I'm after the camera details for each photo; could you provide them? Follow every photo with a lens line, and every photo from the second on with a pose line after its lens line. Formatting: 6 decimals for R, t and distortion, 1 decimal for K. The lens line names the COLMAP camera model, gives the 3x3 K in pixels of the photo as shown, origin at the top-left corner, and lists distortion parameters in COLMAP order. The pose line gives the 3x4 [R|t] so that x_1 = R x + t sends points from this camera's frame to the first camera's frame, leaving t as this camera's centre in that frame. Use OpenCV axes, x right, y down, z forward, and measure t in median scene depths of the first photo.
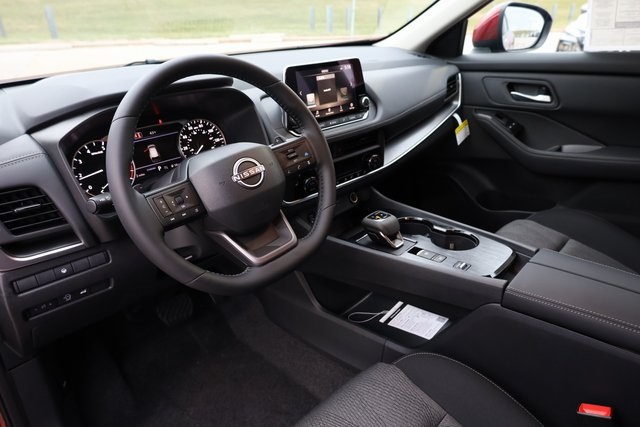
lens RADIAL K [[415.3, 0, 320.0], [0, 415.3, 213.5], [0, 0, 1]] dist [-0.003095, -0.001004]
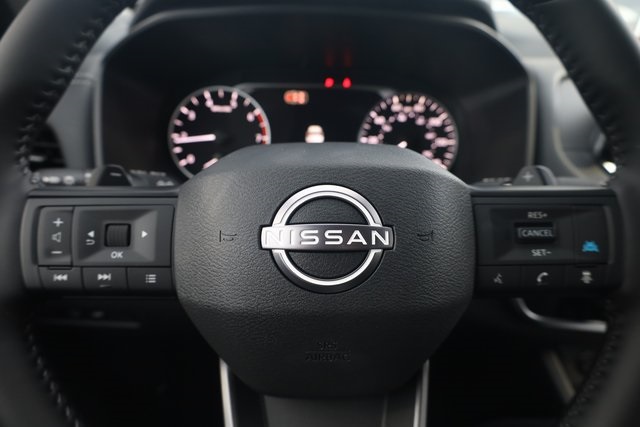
lens RADIAL K [[415.3, 0, 320.0], [0, 415.3, 213.5], [0, 0, 1]] dist [-0.003095, -0.001004]
pose [[0.652603, 0.353122, -0.670384, 0.026722], [-0.358315, 0.923406, 0.137589, -0.119967], [0.667623, 0.150418, 0.729146, 0.576747]]
